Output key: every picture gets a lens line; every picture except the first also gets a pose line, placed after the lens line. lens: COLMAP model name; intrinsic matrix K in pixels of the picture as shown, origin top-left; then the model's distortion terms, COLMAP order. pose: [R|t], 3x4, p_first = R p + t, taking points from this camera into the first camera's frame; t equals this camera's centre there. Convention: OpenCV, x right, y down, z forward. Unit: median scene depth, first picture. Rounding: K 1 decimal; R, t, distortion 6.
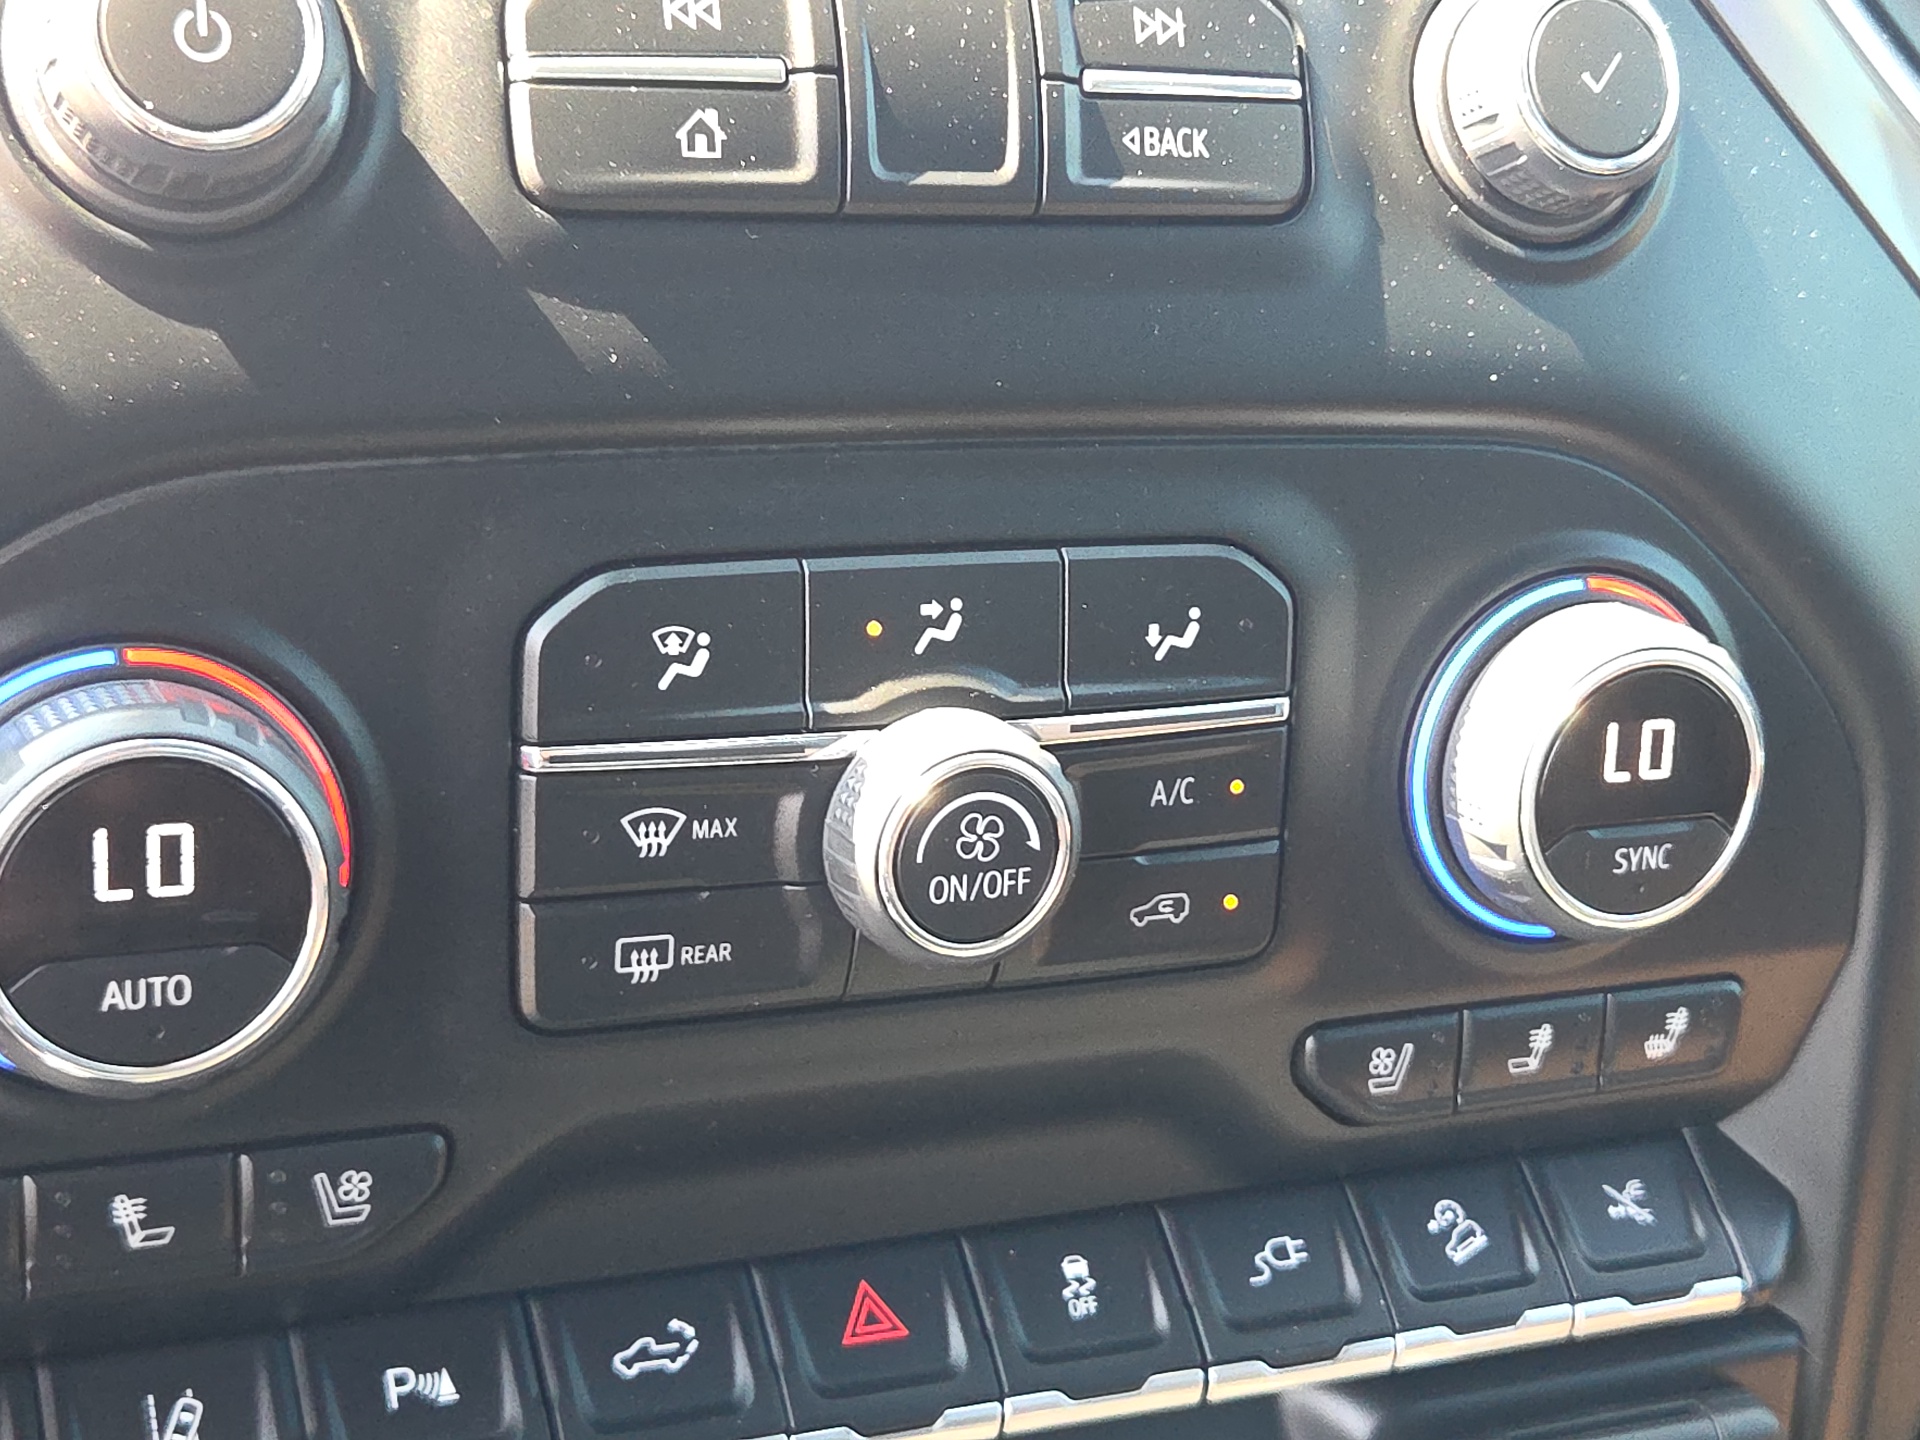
lens RADIAL K [[3161.8, 0, 972.5], [0, 3161.8, 669.9], [0, 0, 1]] dist [0.019034, 0.000000]
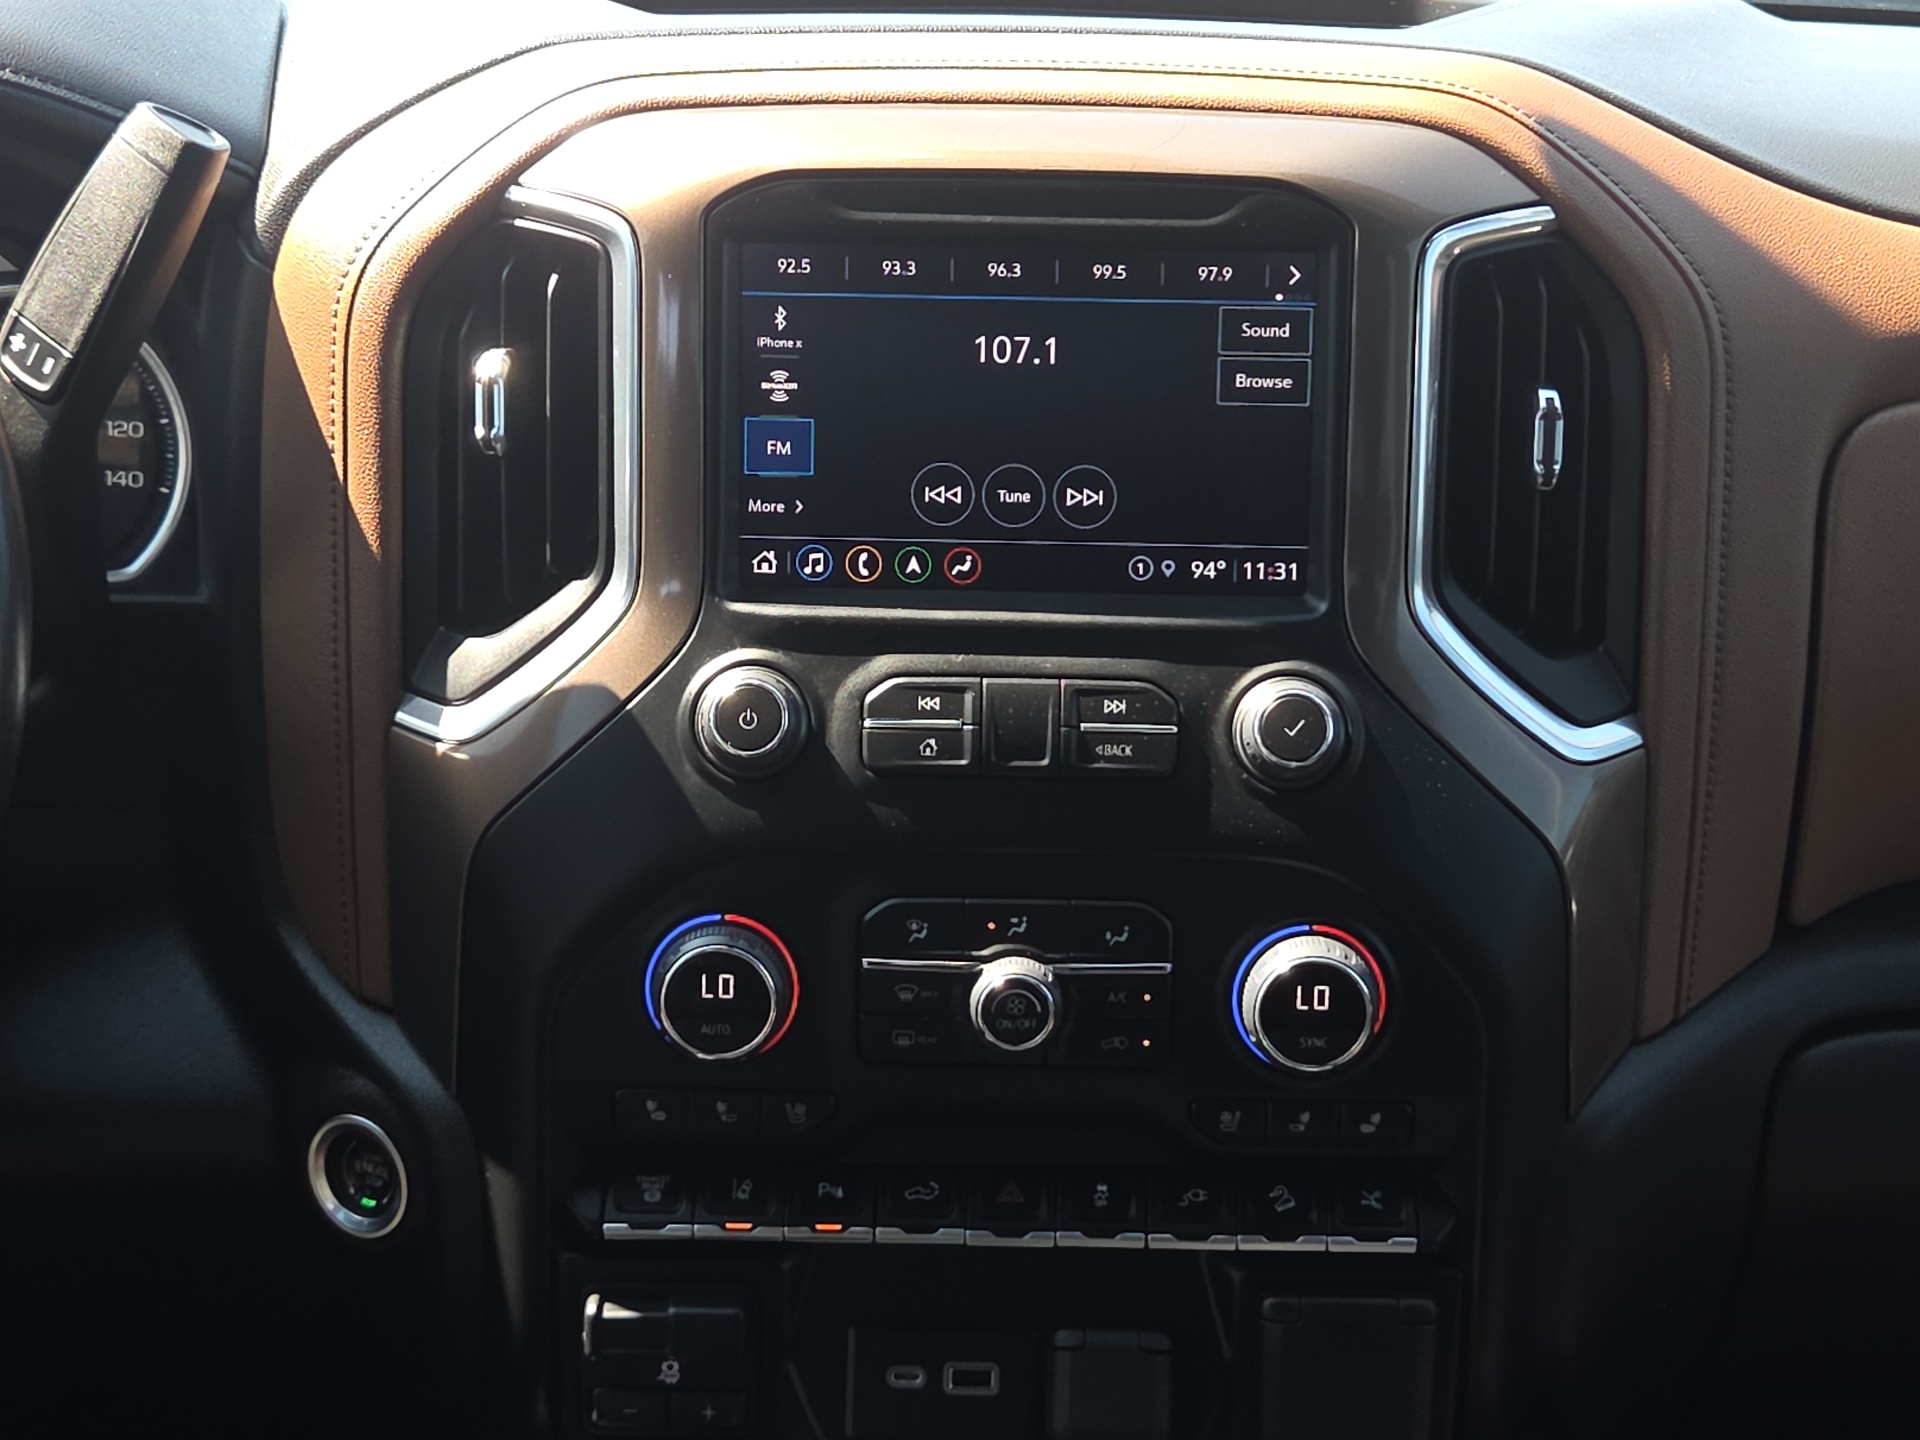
lens RADIAL K [[3224.6, 0, 929.7], [0, 3224.6, 662.5], [0, 0, 1]] dist [0.019989, 0.000000]
pose [[0.904389, 0.043997, -0.424434, 1.067837], [-0.069844, 0.996519, -0.045523, -0.106549], [0.420954, 0.070815, 0.904314, -1.517293]]
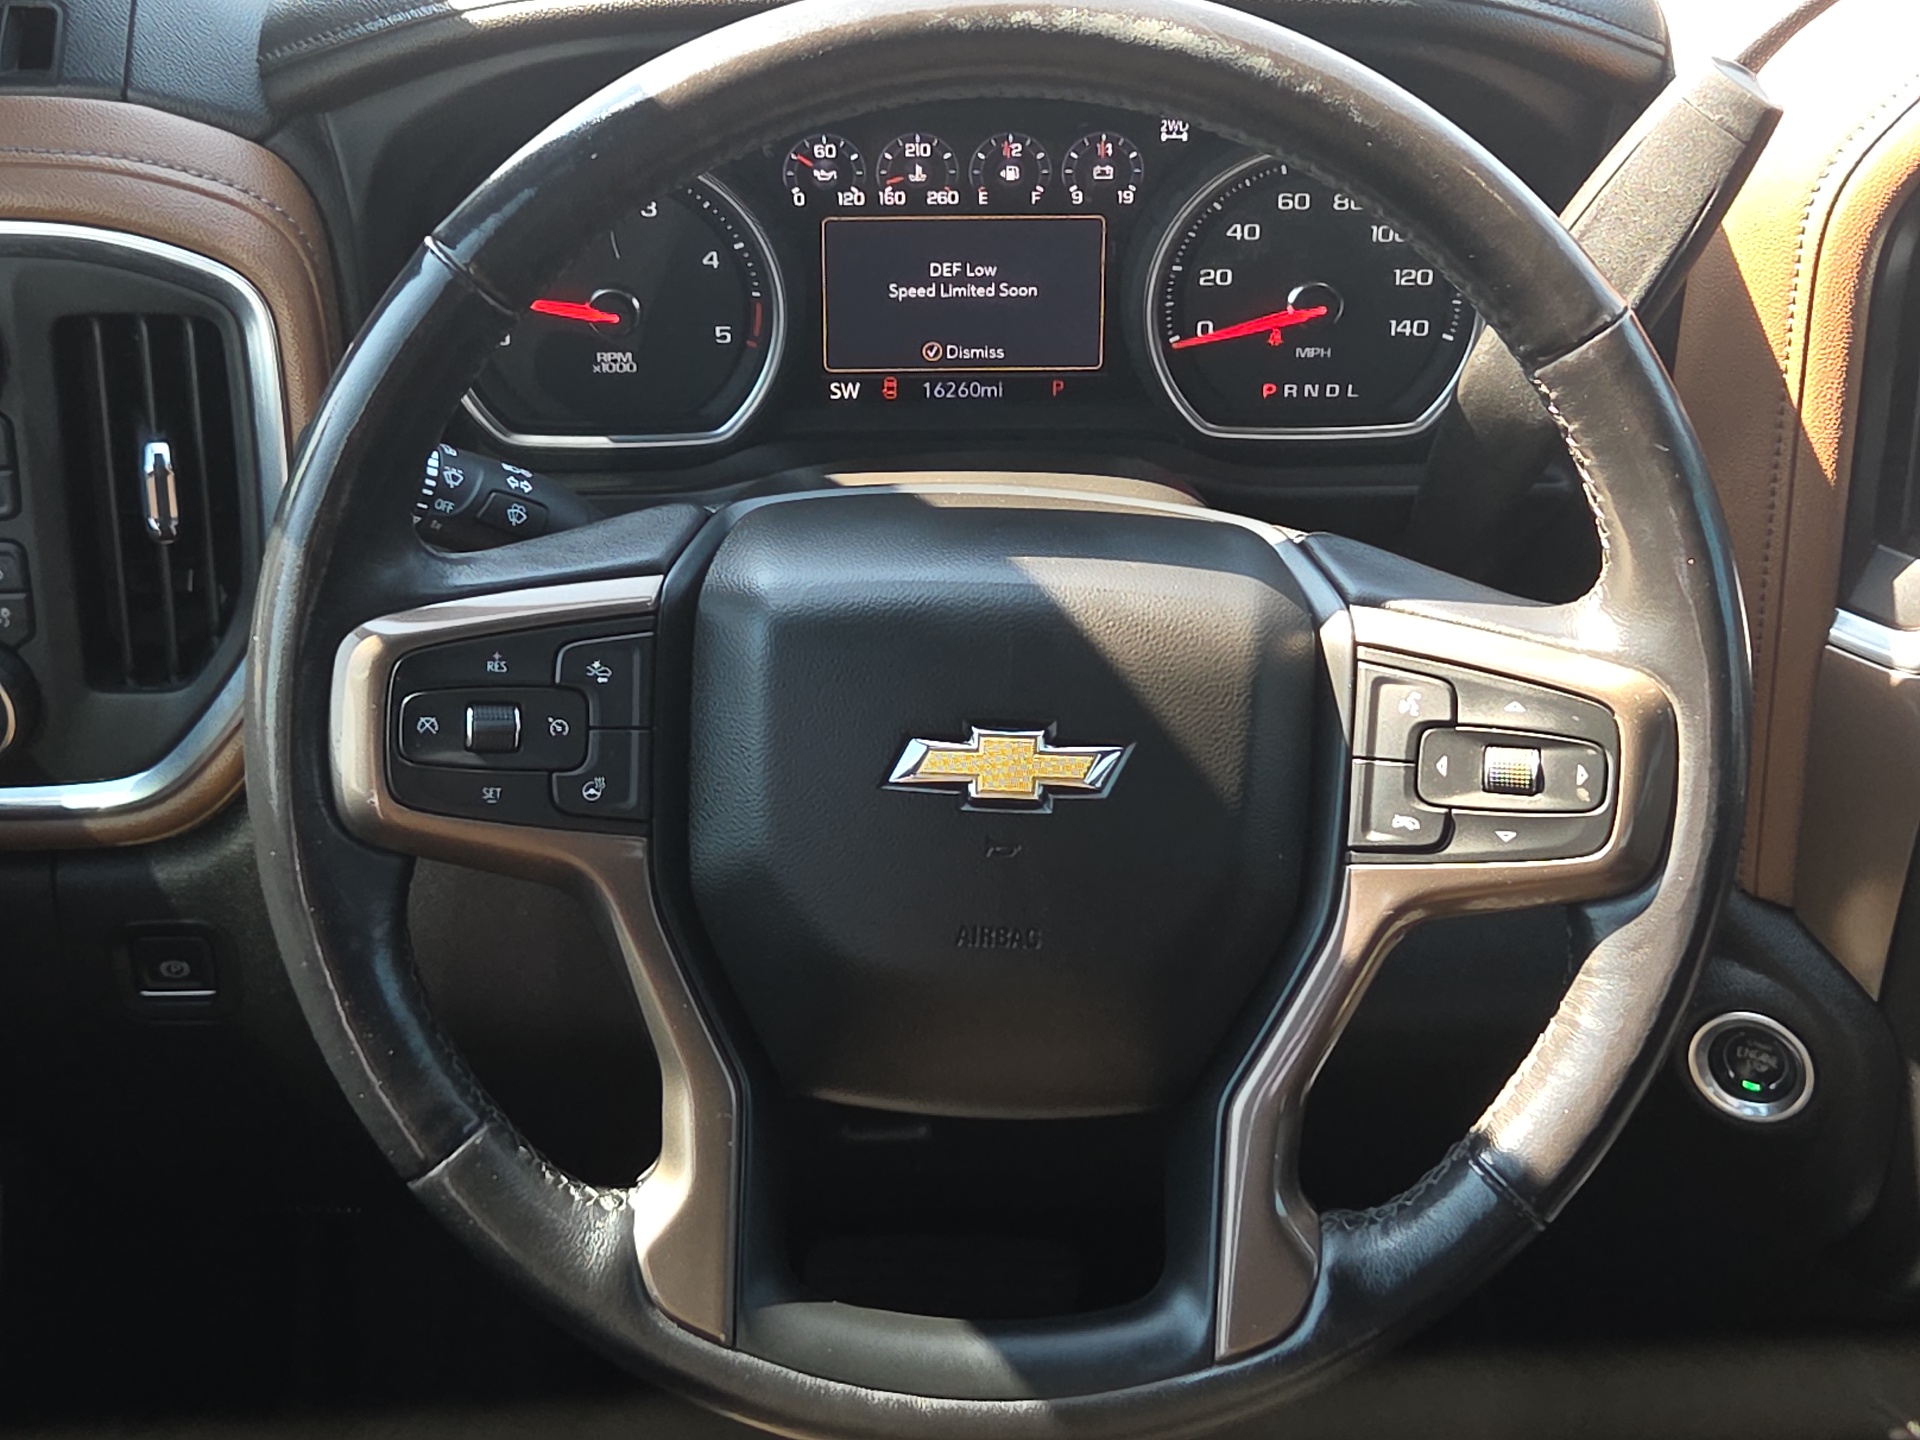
lens RADIAL K [[3224.6, 0, 965.5], [0, 3224.6, 650.3], [0, 0, 1]] dist [0.019989, 0.000000]
pose [[0.922377, 0.123051, -0.366169, -0.230048], [-0.045755, 0.976037, 0.212742, -0.697437], [0.383573, -0.179474, 0.905903, -1.931288]]
